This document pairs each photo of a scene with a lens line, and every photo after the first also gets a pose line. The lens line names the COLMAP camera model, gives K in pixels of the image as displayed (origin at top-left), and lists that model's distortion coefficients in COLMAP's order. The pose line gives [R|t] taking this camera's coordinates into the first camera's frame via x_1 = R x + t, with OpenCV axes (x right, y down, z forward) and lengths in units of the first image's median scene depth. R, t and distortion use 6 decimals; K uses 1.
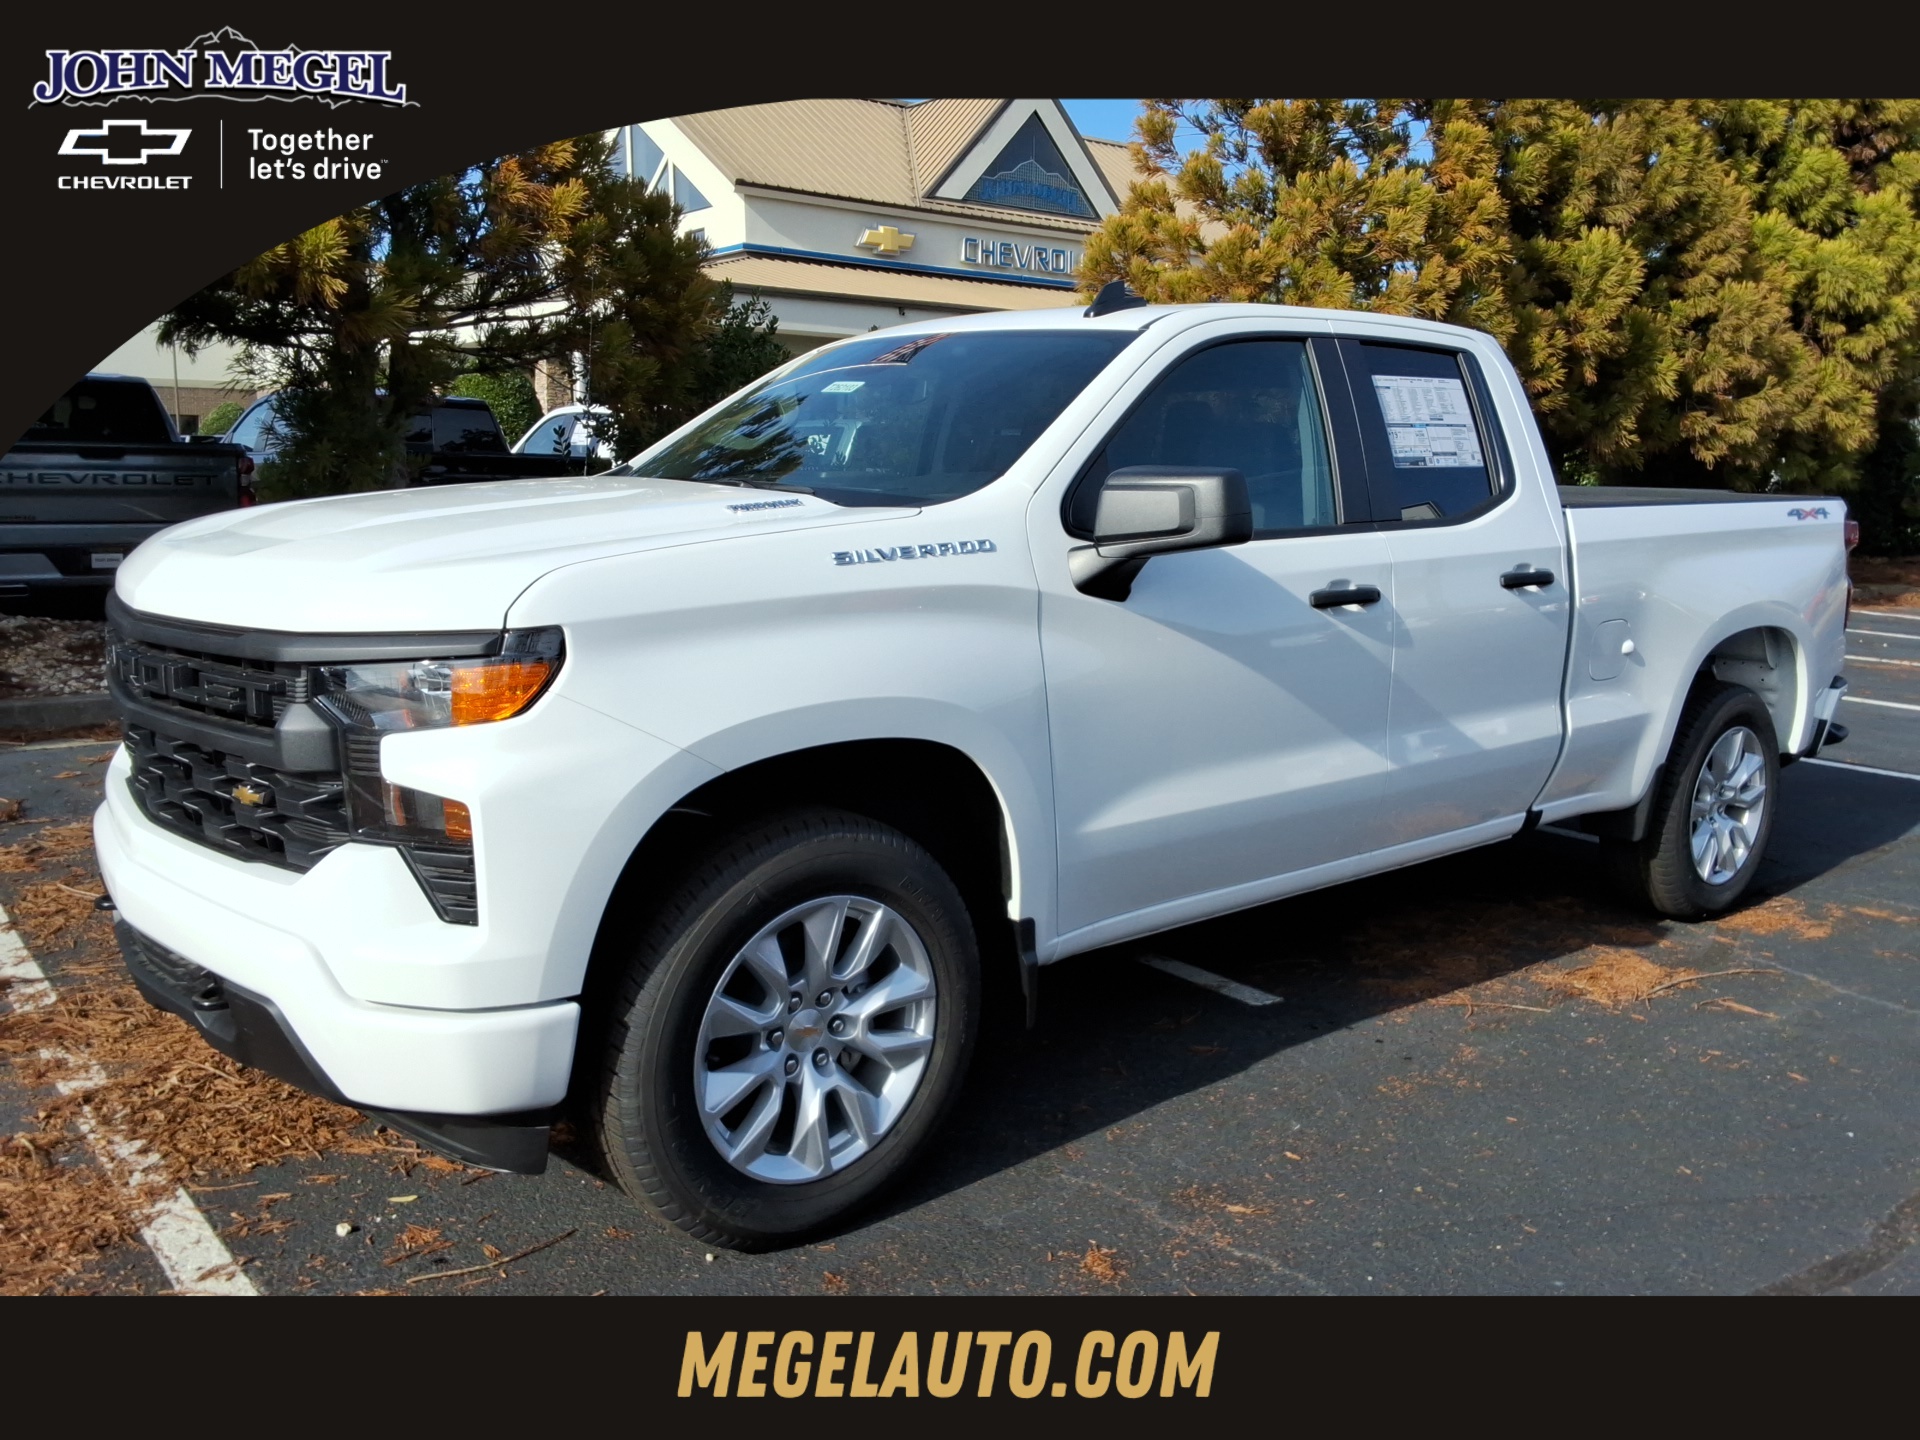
lens RADIAL K [[1523.7, 0, 970.0], [0, 1523.7, 715.6], [0, 0, 1]] dist [0.101503, -0.156459]
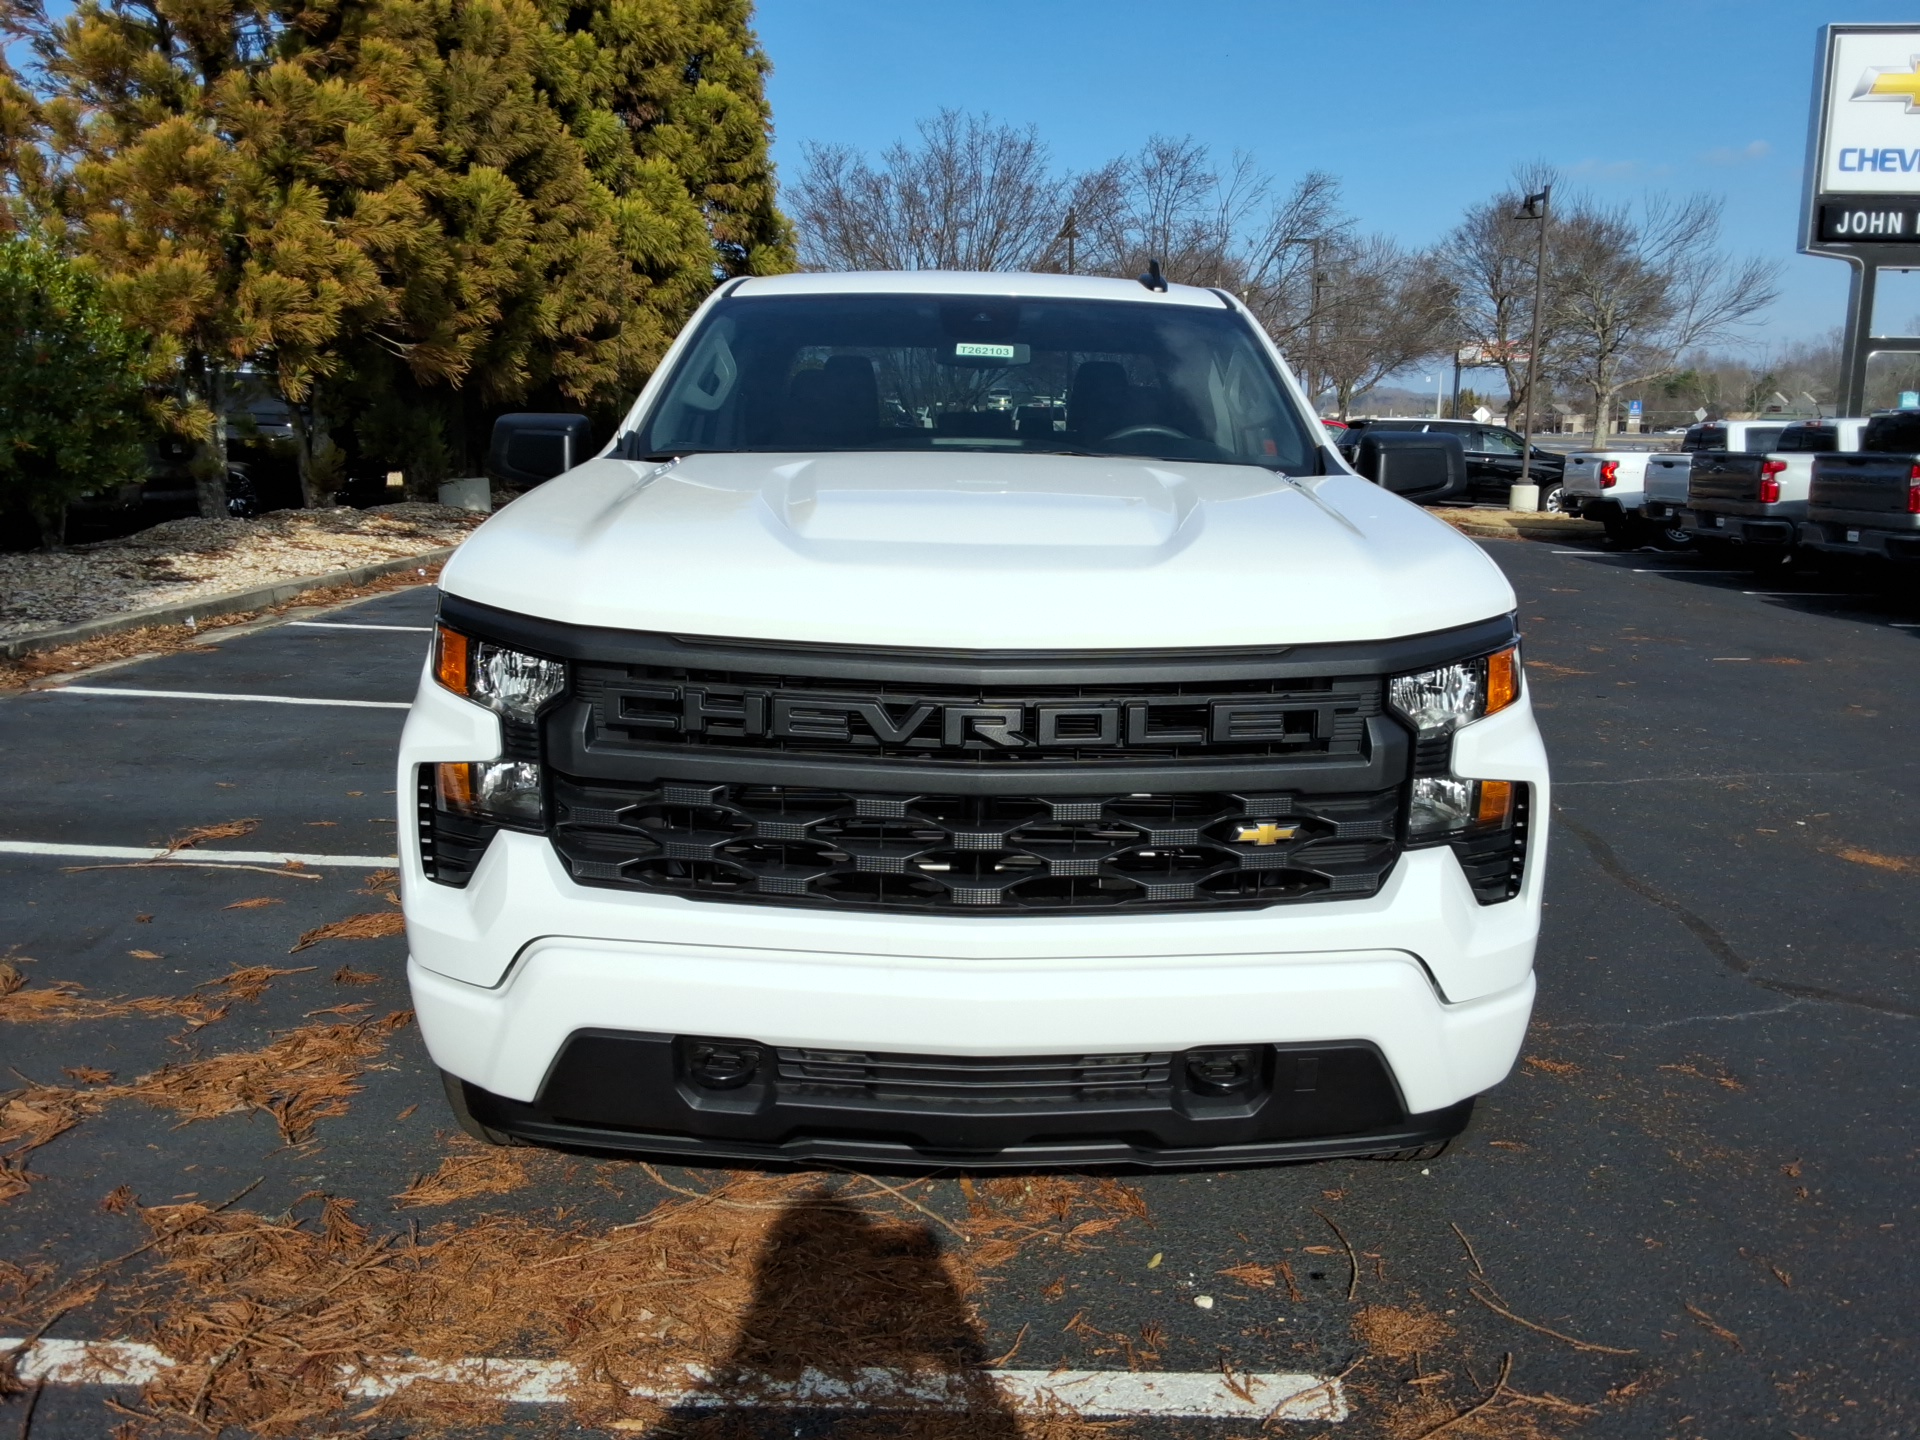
lens RADIAL K [[1527.5, 0, 963.0], [0, 1527.5, 712.1], [0, 0, 1]] dist [0.121500, -0.159431]
pose [[0.644248, -0.149760, 0.750011, -0.804093], [0.116487, 0.988414, 0.097303, -0.080936], [-0.755894, 0.024679, 0.654229, 0.362579]]
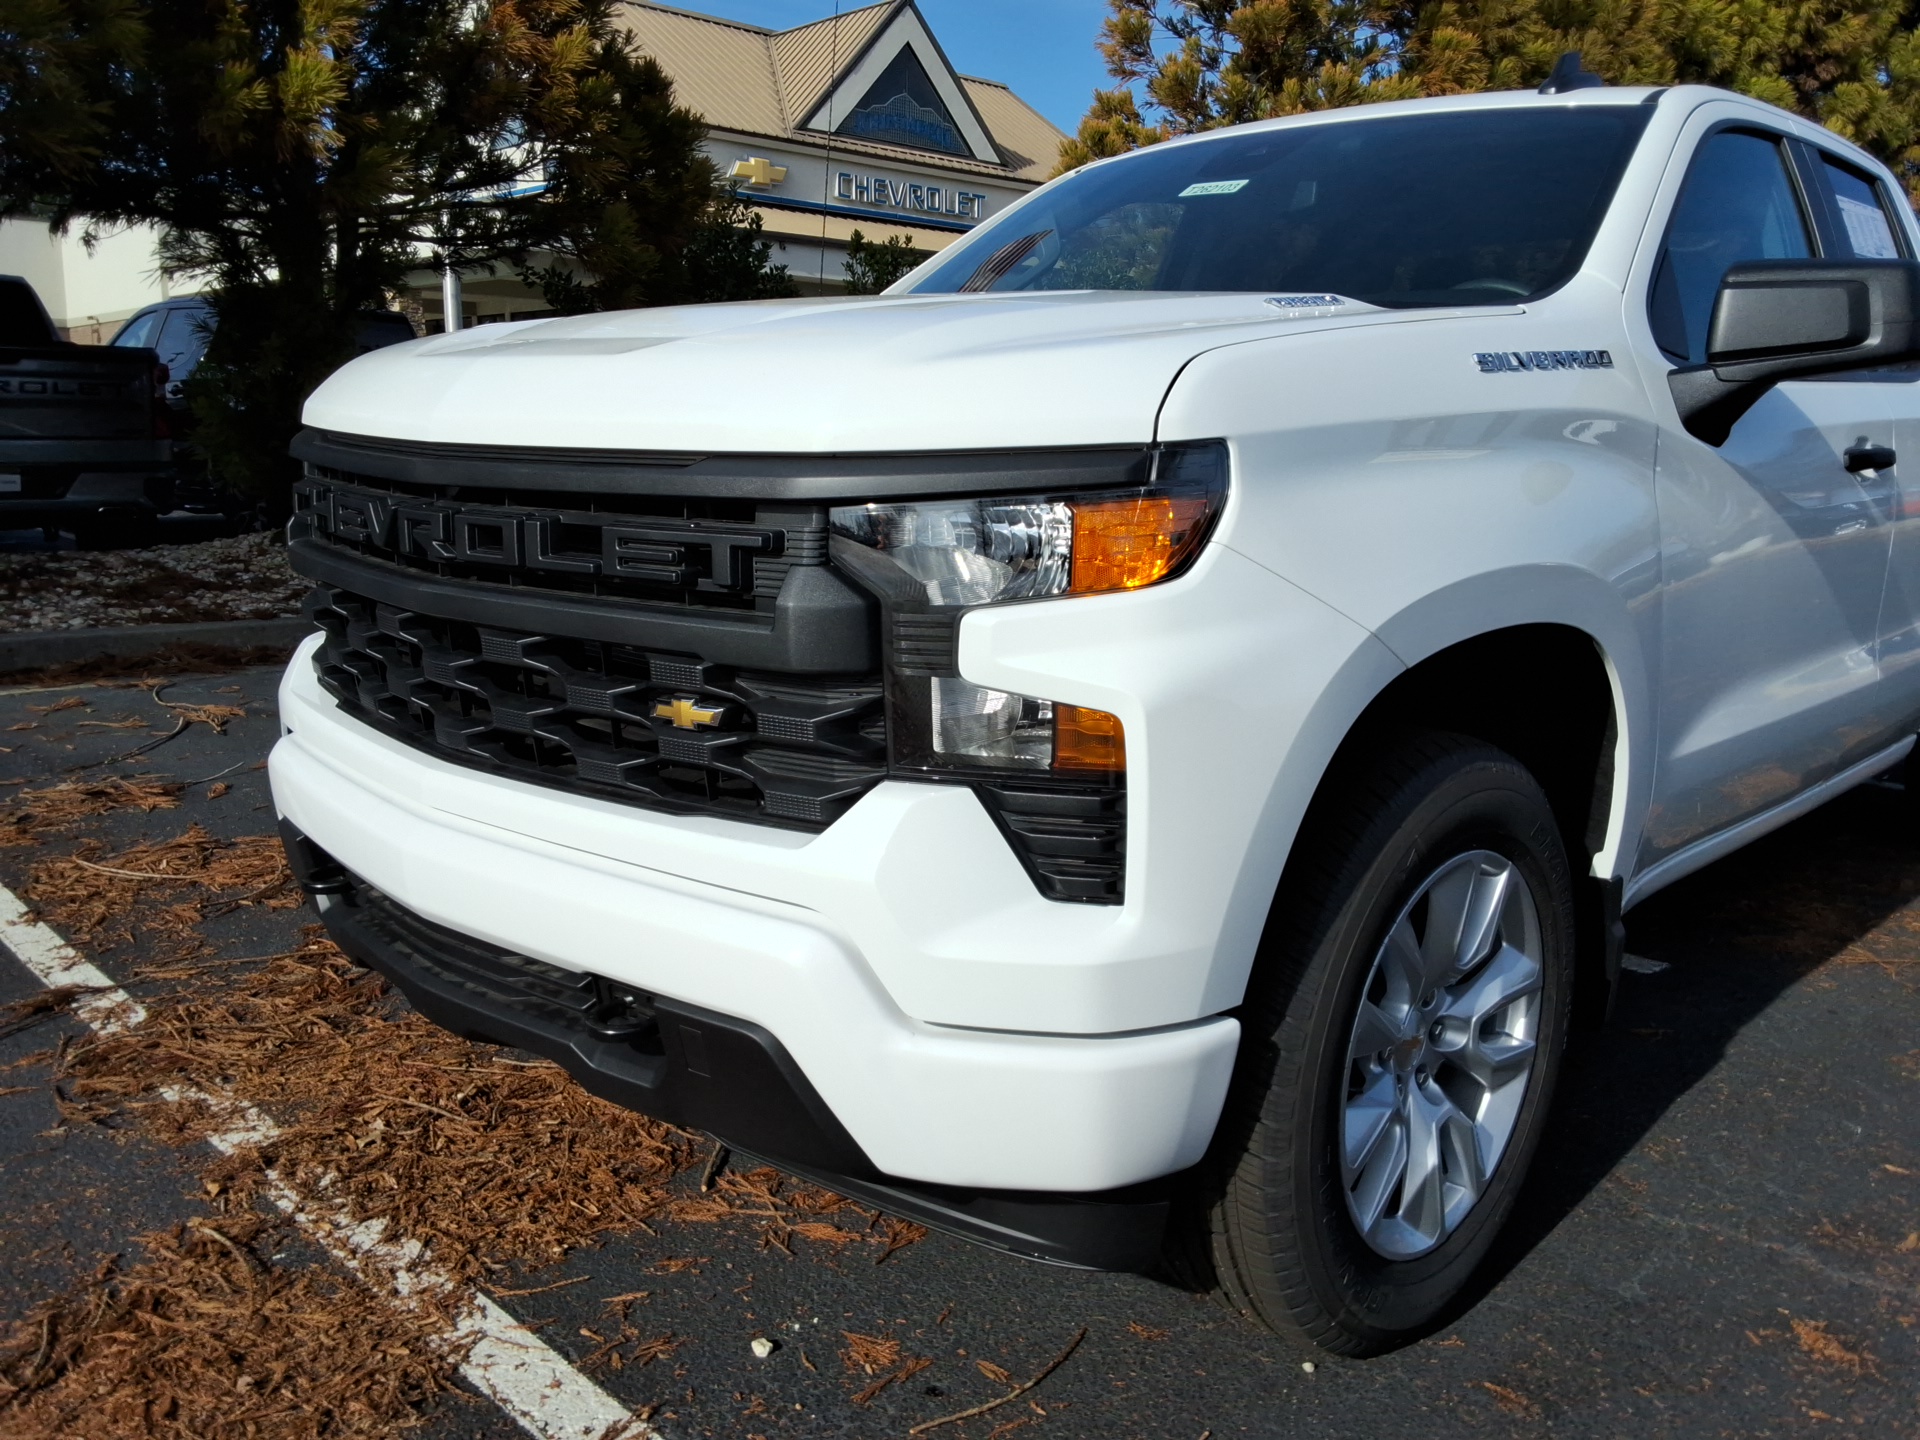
lens RADIAL K [[1523.2, 0, 969.9], [0, 1523.2, 709.2], [0, 0, 1]] dist [0.122735, -0.195573]
pose [[0.995095, -0.015636, 0.097678, -0.268723], [0.013075, 0.999555, 0.026802, 0.022106], [-0.098054, -0.025393, 0.994857, 0.224850]]
